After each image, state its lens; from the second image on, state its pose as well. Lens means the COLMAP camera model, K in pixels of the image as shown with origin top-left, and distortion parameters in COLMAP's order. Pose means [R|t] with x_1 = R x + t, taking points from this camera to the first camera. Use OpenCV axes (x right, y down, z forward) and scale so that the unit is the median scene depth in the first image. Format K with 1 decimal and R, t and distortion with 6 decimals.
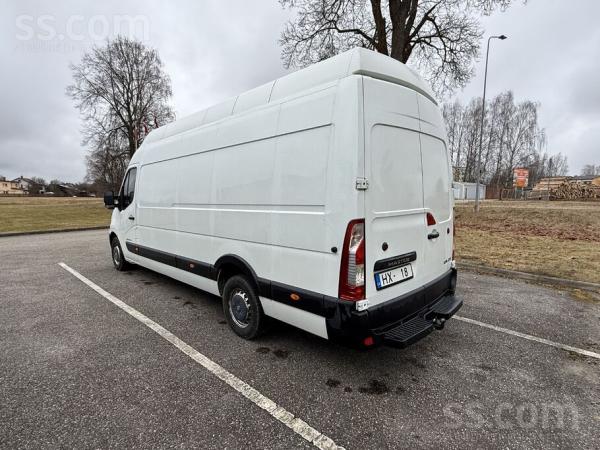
lens RADIAL K [[318.8, 0, 300.0], [0, 318.8, 225.0], [0, 0, 1]] dist [0.001625, 0.000660]
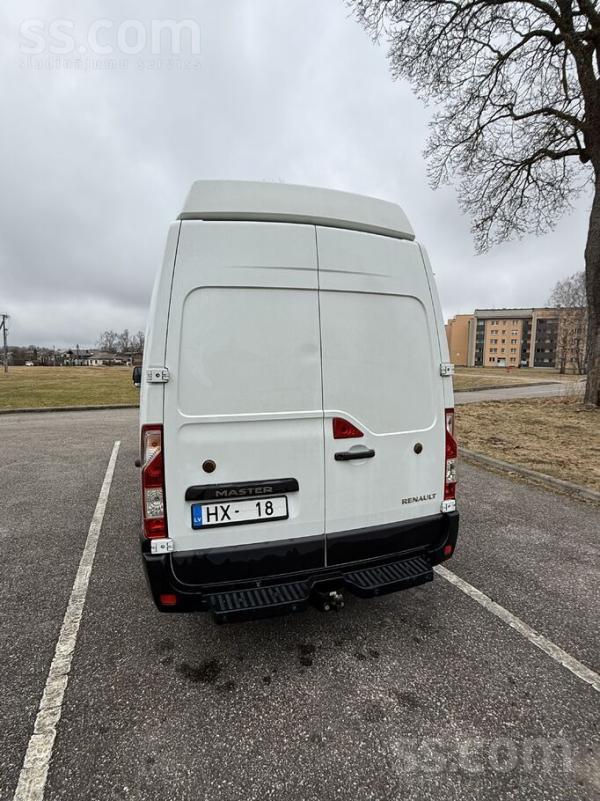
lens RADIAL K [[425.5, 0, 300.0], [0, 425.5, 400.5], [0, 0, 1]] dist [0.001625, 0.000660]
pose [[0.898678, 0.044050, -0.436391, 0.466030], [-0.049100, 0.998794, -0.000293, -0.045753], [0.435852, 0.021690, 0.899757, 0.150374]]
